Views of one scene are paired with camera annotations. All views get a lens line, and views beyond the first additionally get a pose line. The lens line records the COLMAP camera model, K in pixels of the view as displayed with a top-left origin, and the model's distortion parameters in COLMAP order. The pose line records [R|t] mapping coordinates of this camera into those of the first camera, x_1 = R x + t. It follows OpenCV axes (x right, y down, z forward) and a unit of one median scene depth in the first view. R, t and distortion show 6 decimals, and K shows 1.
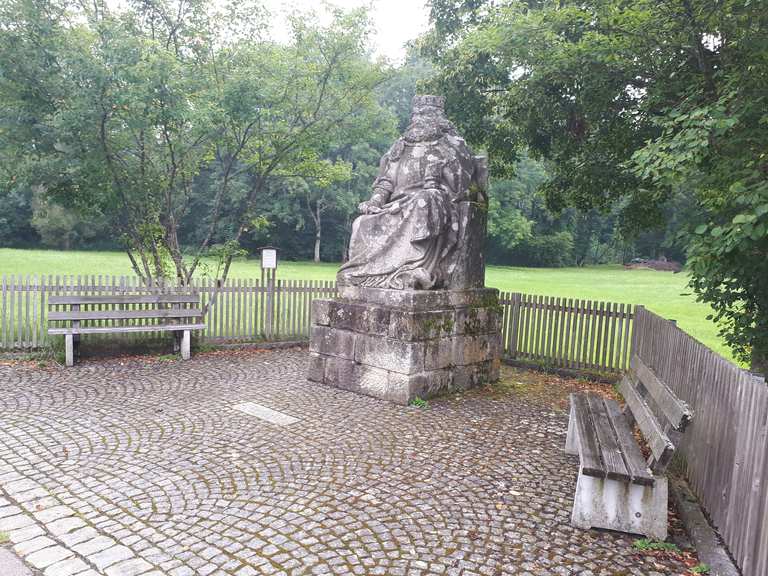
lens RADIAL K [[593.2, 0, 381.8], [0, 593.2, 295.6], [0, 0, 1]] dist [0.052716, -0.007339]
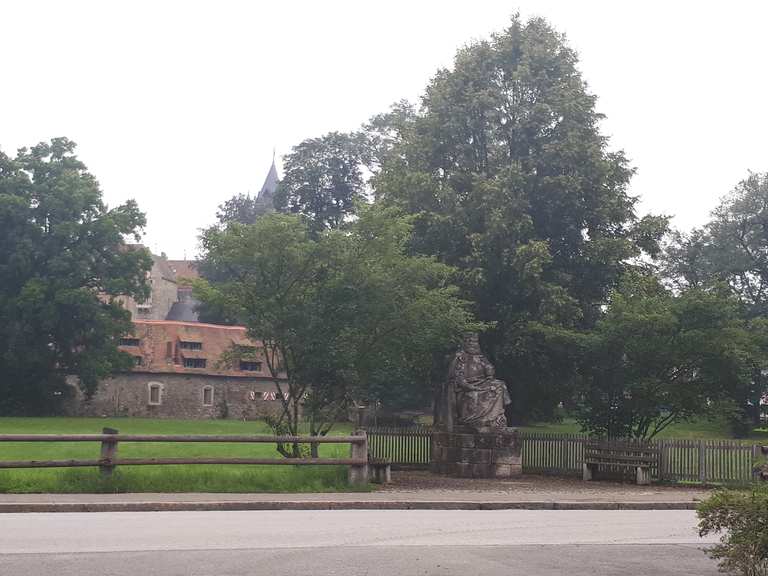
lens RADIAL K [[1014.8, 0, 387.0], [0, 1014.8, 286.1], [0, 0, 1]] dist [0.086364, 0.000000]
pose [[0.425408, 0.084533, 0.901045, -3.430530], [0.064693, 0.990240, -0.123445, -0.086146], [-0.902687, 0.110806, 0.415787, -0.213127]]
